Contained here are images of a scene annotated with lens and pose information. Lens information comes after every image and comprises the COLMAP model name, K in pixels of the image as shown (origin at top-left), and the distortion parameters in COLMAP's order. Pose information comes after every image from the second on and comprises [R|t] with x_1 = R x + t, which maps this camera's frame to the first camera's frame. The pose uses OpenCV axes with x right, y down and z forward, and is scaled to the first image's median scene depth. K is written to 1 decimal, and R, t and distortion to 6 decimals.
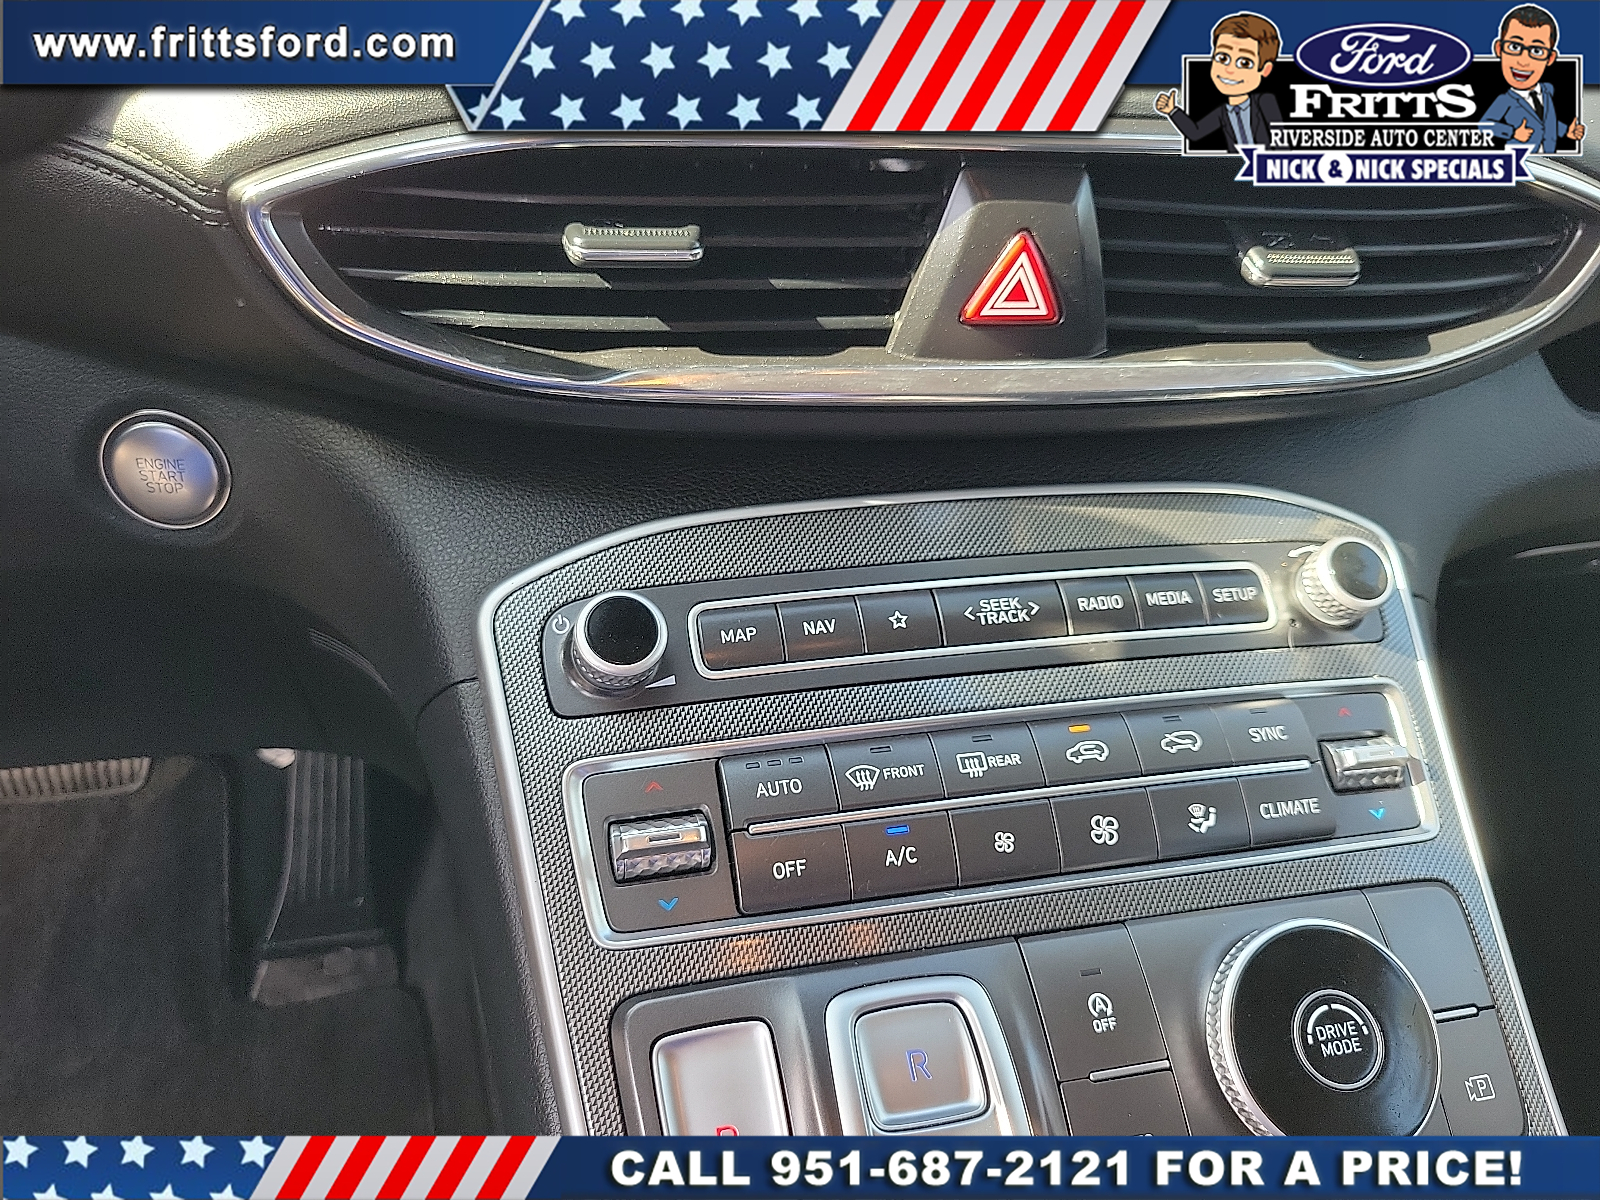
lens RADIAL K [[1297.6, 0, 770.9], [0, 1297.6, 602.2], [0, 0, 1]] dist [0.001962, -0.009926]
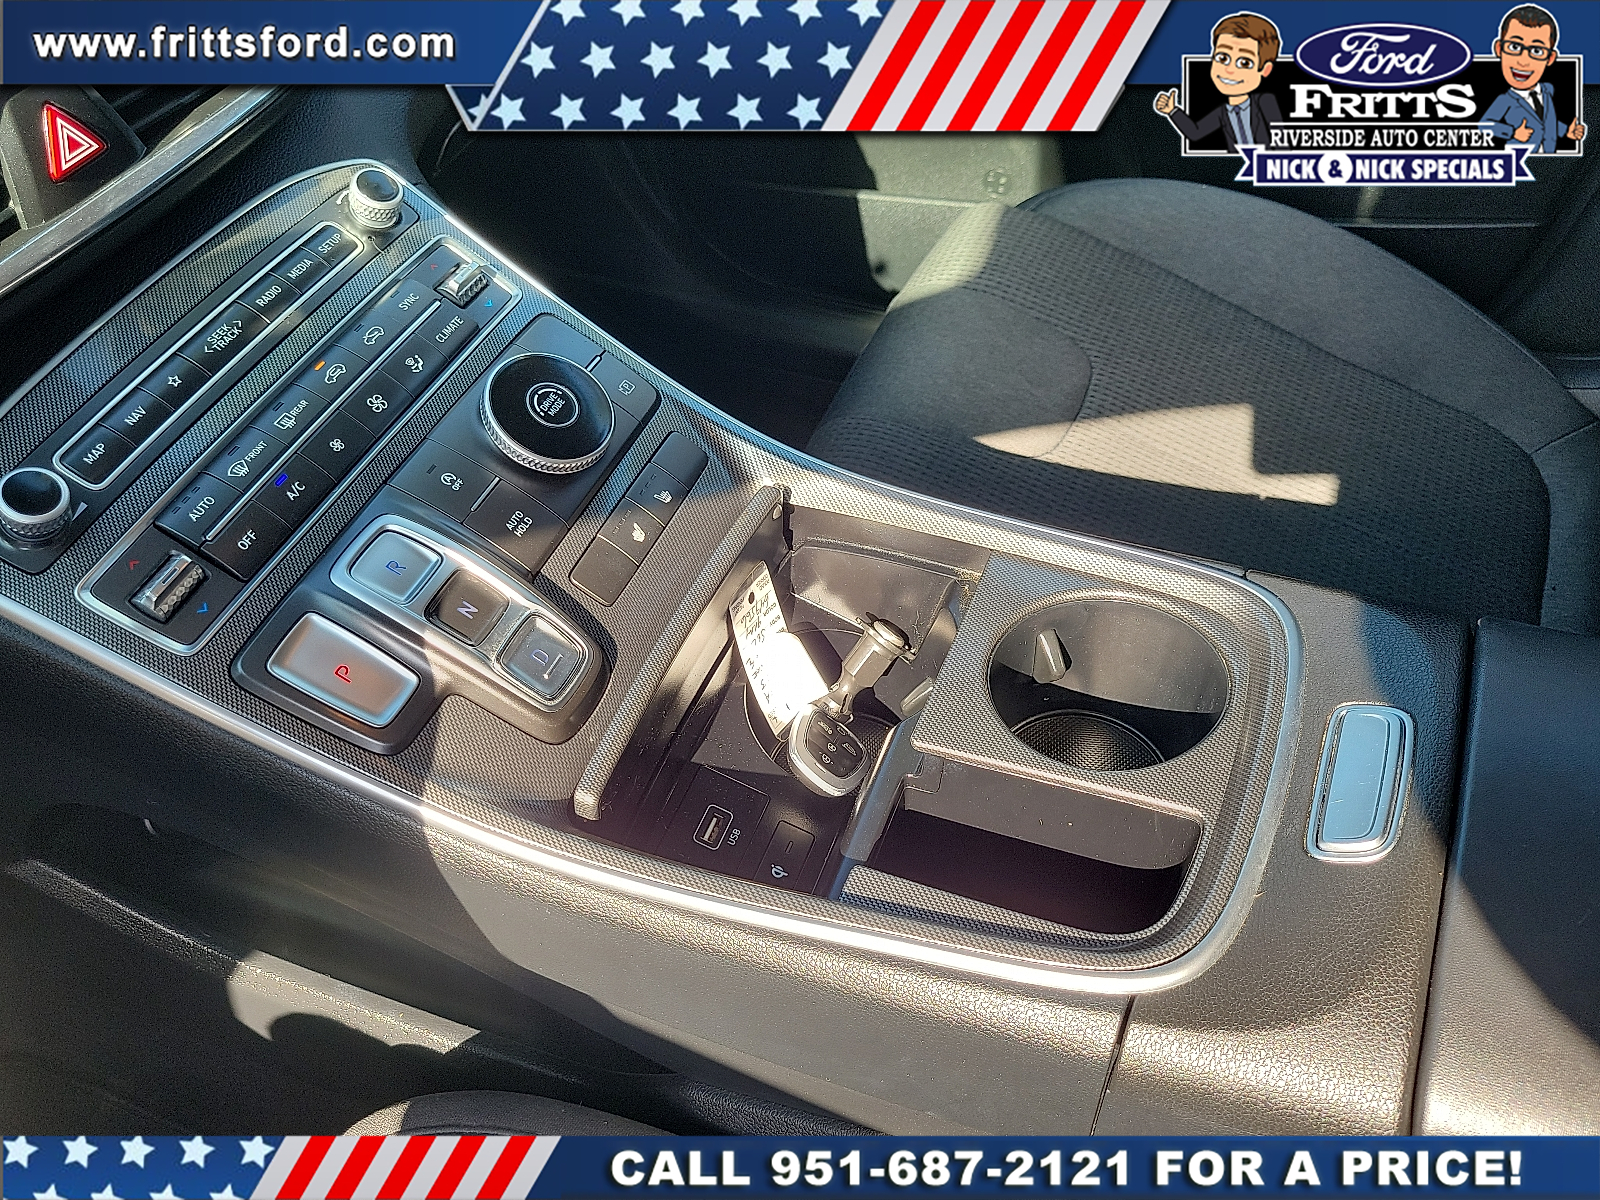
lens RADIAL K [[1310.7, 0, 767.7], [0, 1310.7, 626.6], [0, 0, 1]] dist [0.079436, -0.115830]
pose [[0.588159, -0.683523, 0.432279, -0.354649], [0.596096, 0.727619, 0.339470, 0.109761], [-0.546570, 0.058018, 0.835401, -0.614882]]
